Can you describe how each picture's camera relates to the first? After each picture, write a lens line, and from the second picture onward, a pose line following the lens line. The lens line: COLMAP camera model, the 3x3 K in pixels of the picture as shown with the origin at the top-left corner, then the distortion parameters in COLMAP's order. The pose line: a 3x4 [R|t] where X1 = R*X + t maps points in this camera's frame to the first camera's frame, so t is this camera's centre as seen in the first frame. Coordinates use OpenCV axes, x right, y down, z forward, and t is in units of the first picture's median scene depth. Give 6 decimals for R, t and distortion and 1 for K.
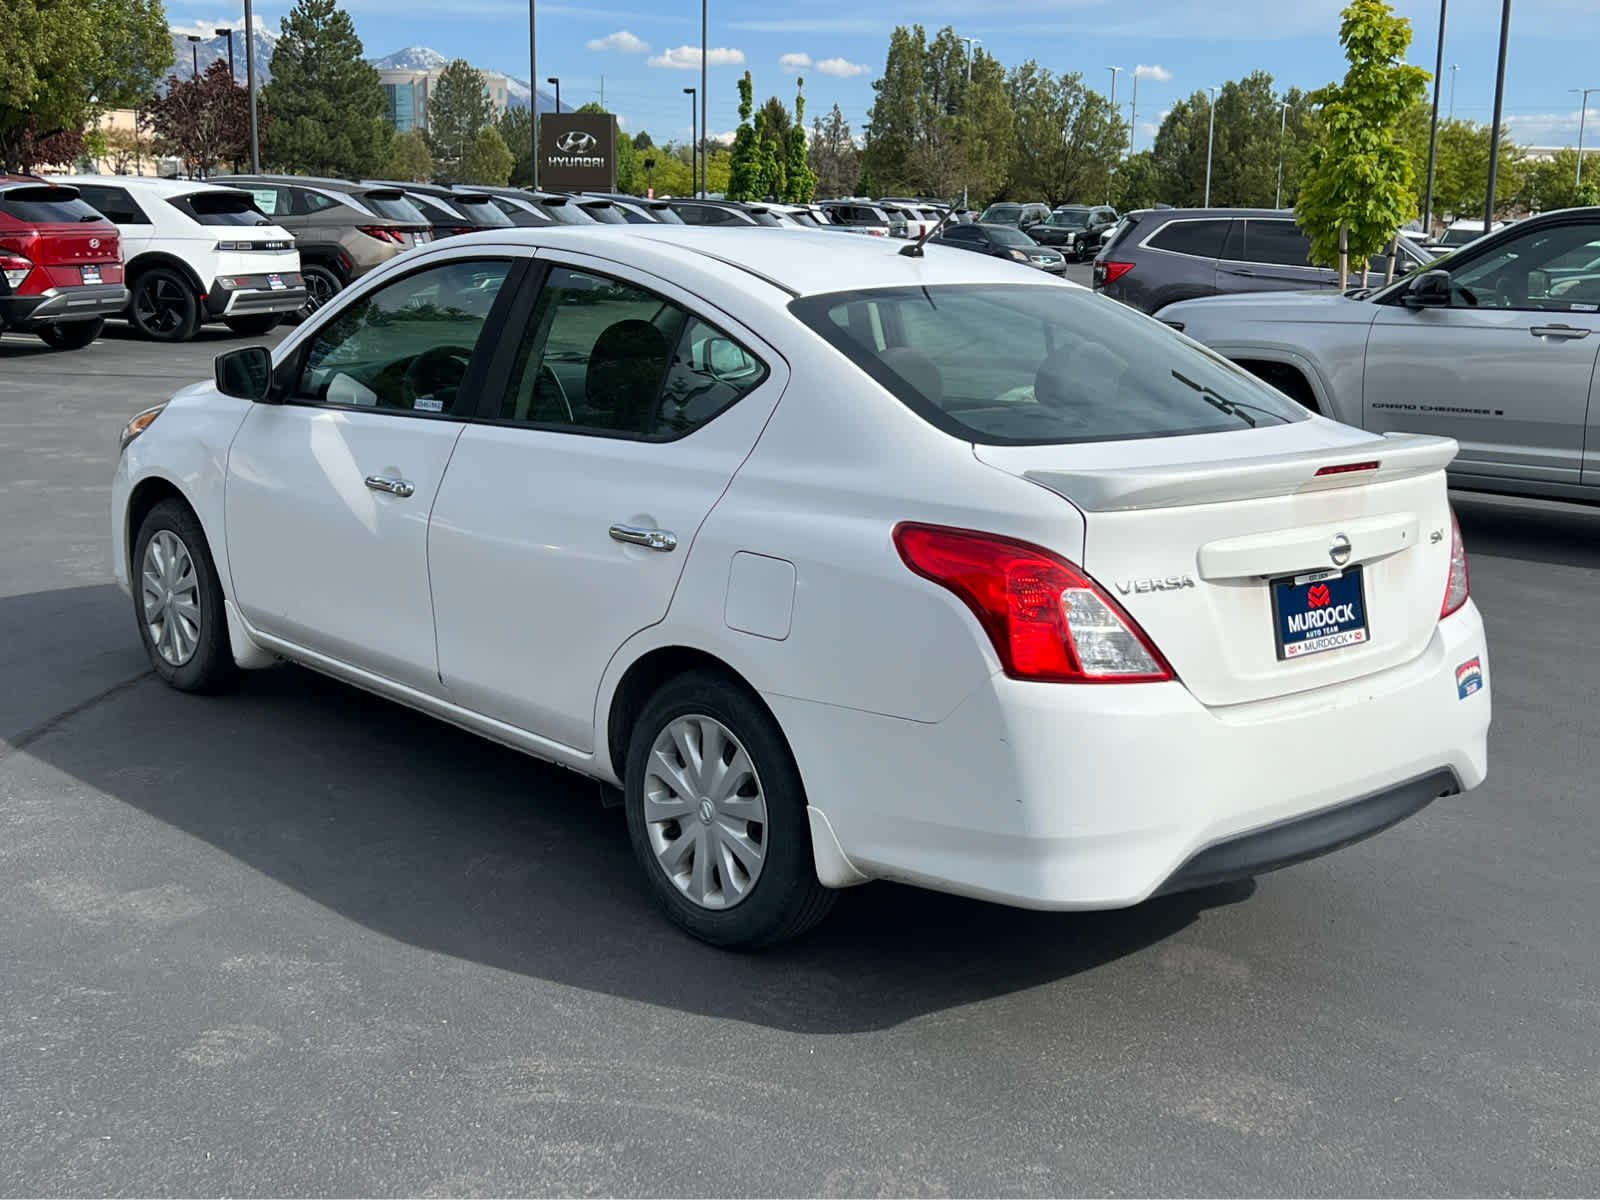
lens RADIAL K [[1928.2, 0, 800.0], [0, 1928.2, 600.0], [0, 0, 1]] dist [0.131178, -0.317349]
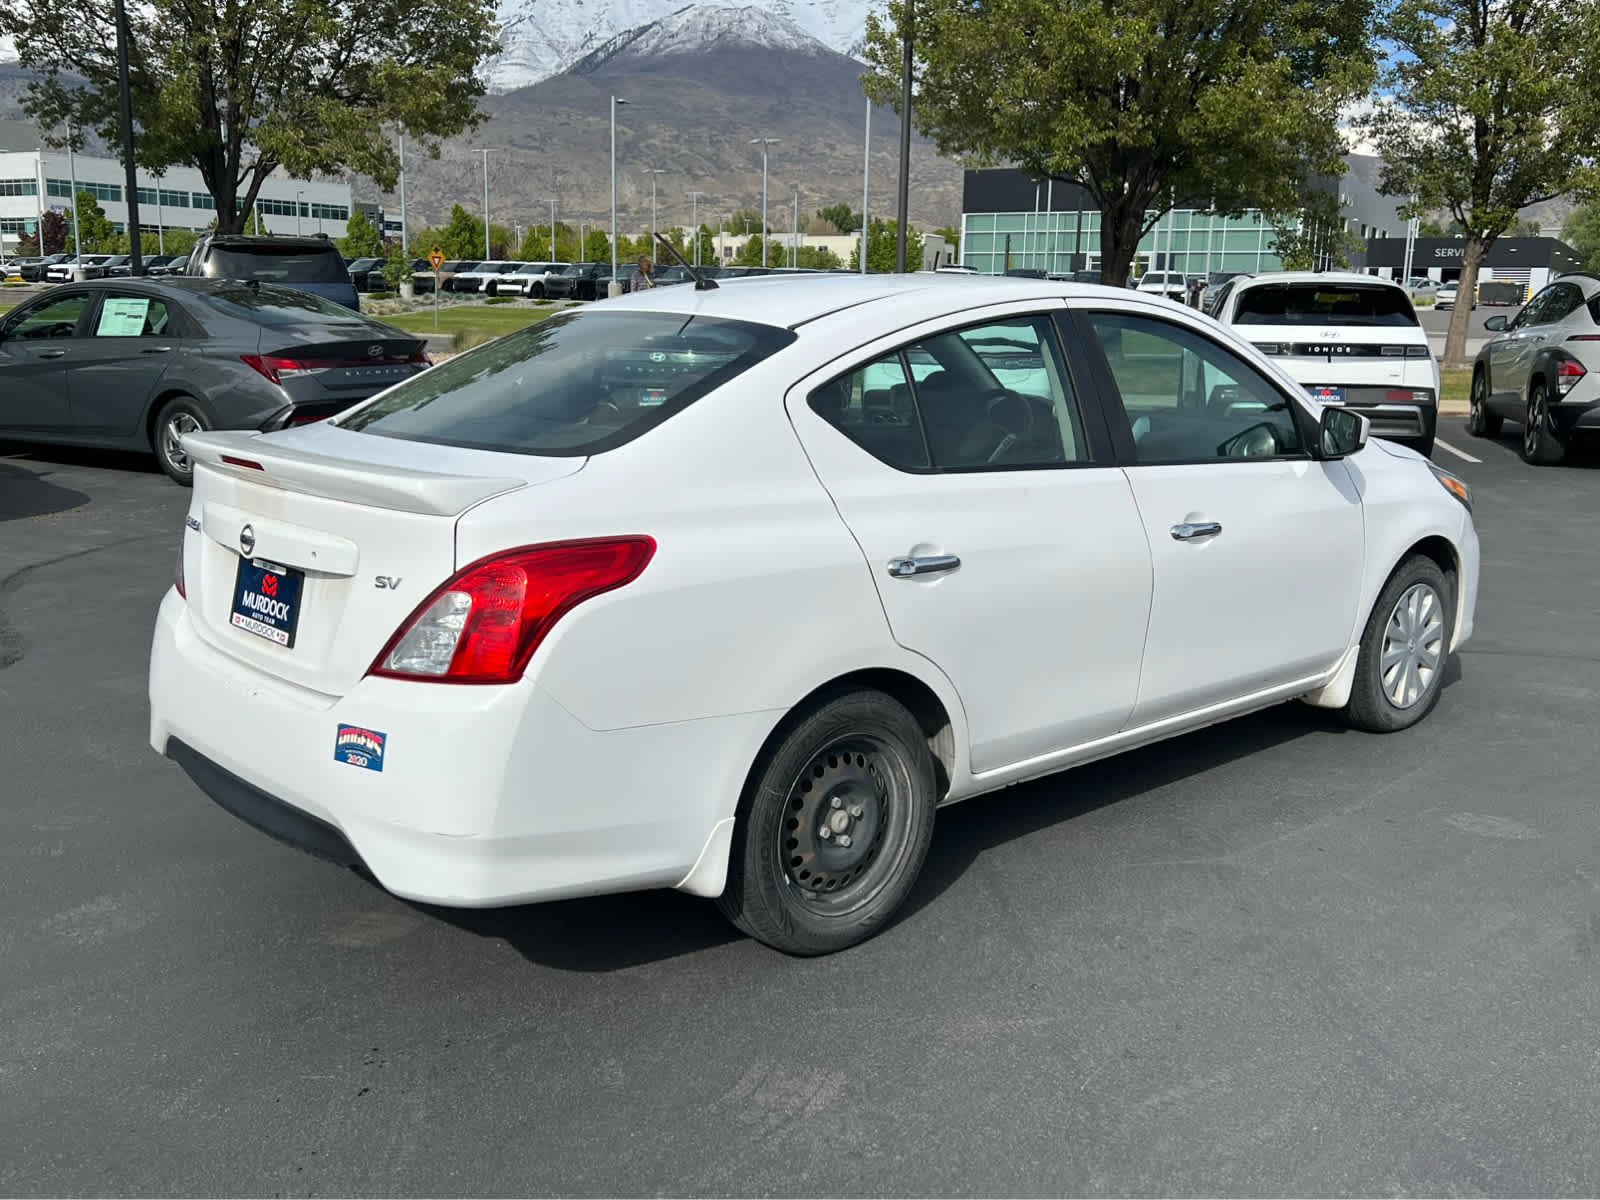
lens RADIAL K [[1516.0, 0, 820.4], [0, 1516.0, 603.3], [0, 0, 1]] dist [0.112633, -0.217144]
pose [[0.019940, 0.173685, -0.984599, 0.730008], [-0.211776, 0.963183, 0.165619, -0.129376], [0.977115, 0.205212, 0.055988, 0.830691]]
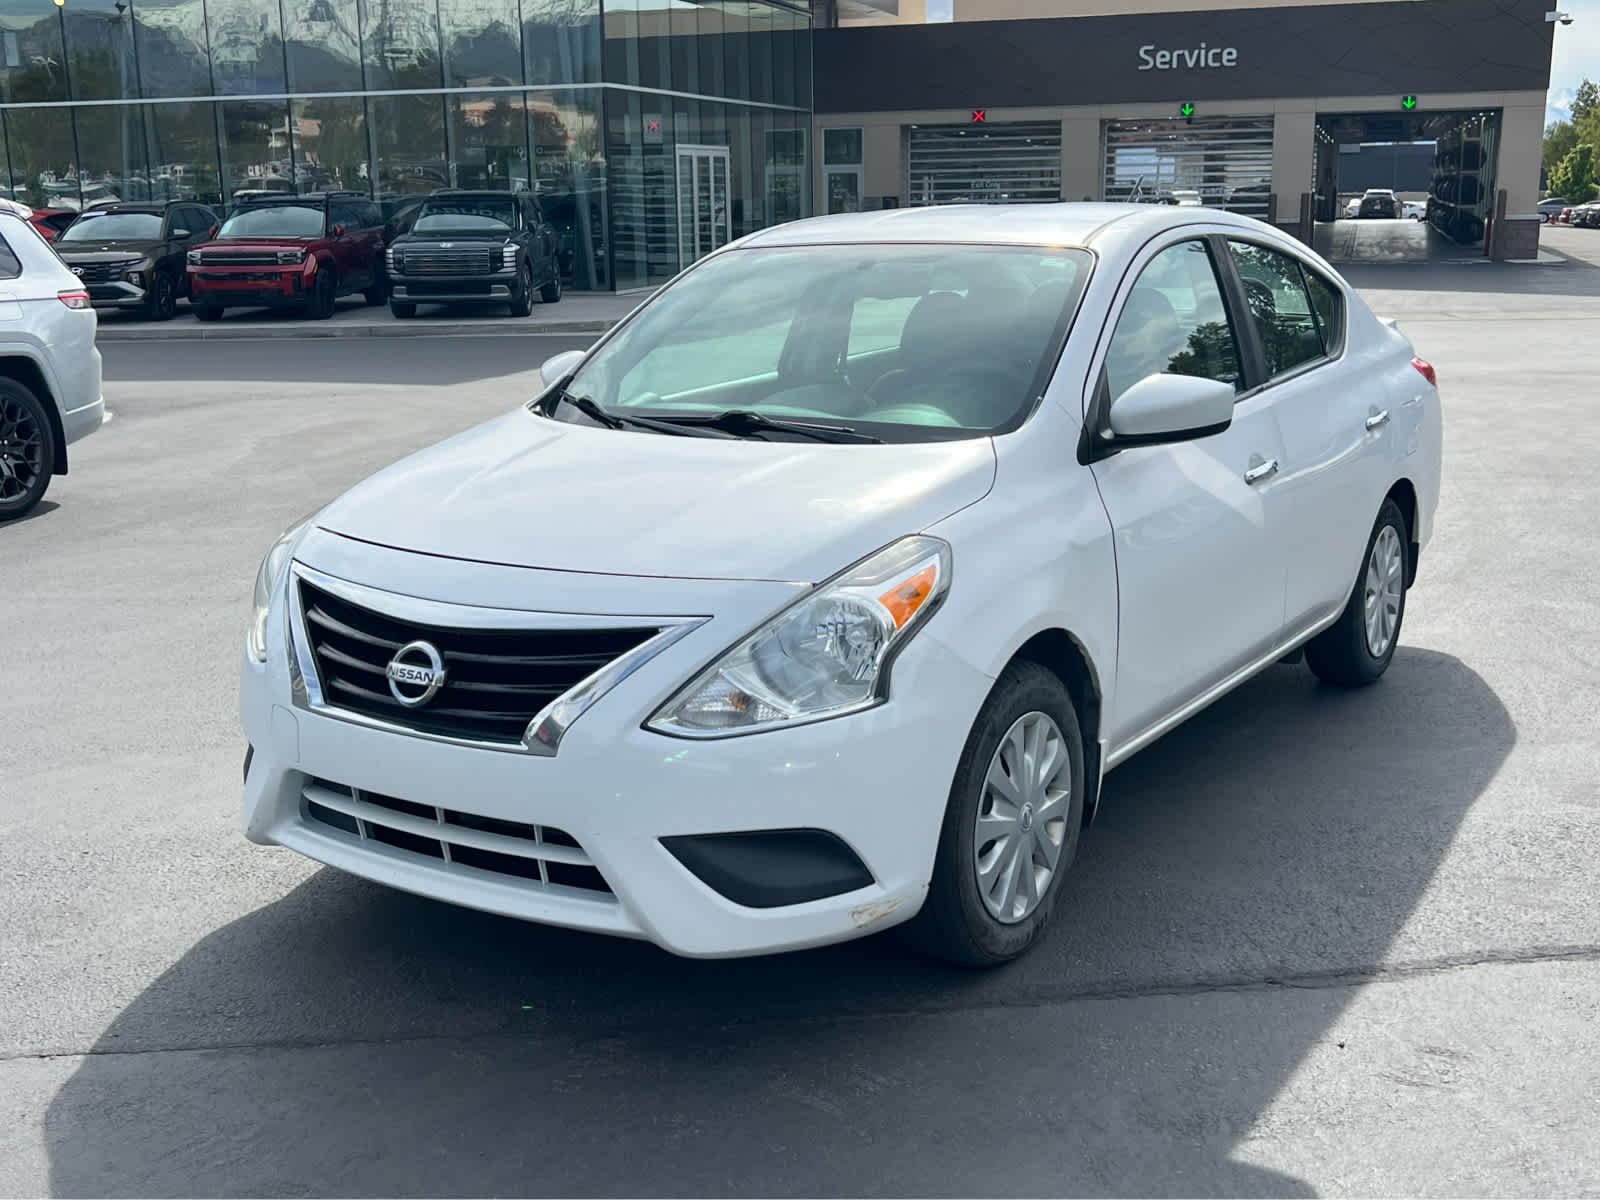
lens RADIAL K [[1777.4, 0, 800.0], [0, 1777.4, 600.0], [0, 0, 1]] dist [0.078515, -0.152734]
pose [[-0.271437, -0.228386, 0.934966, -0.857795], [0.192884, 0.938821, 0.285326, -0.256418], [-0.942930, 0.257788, -0.210779, 1.210418]]
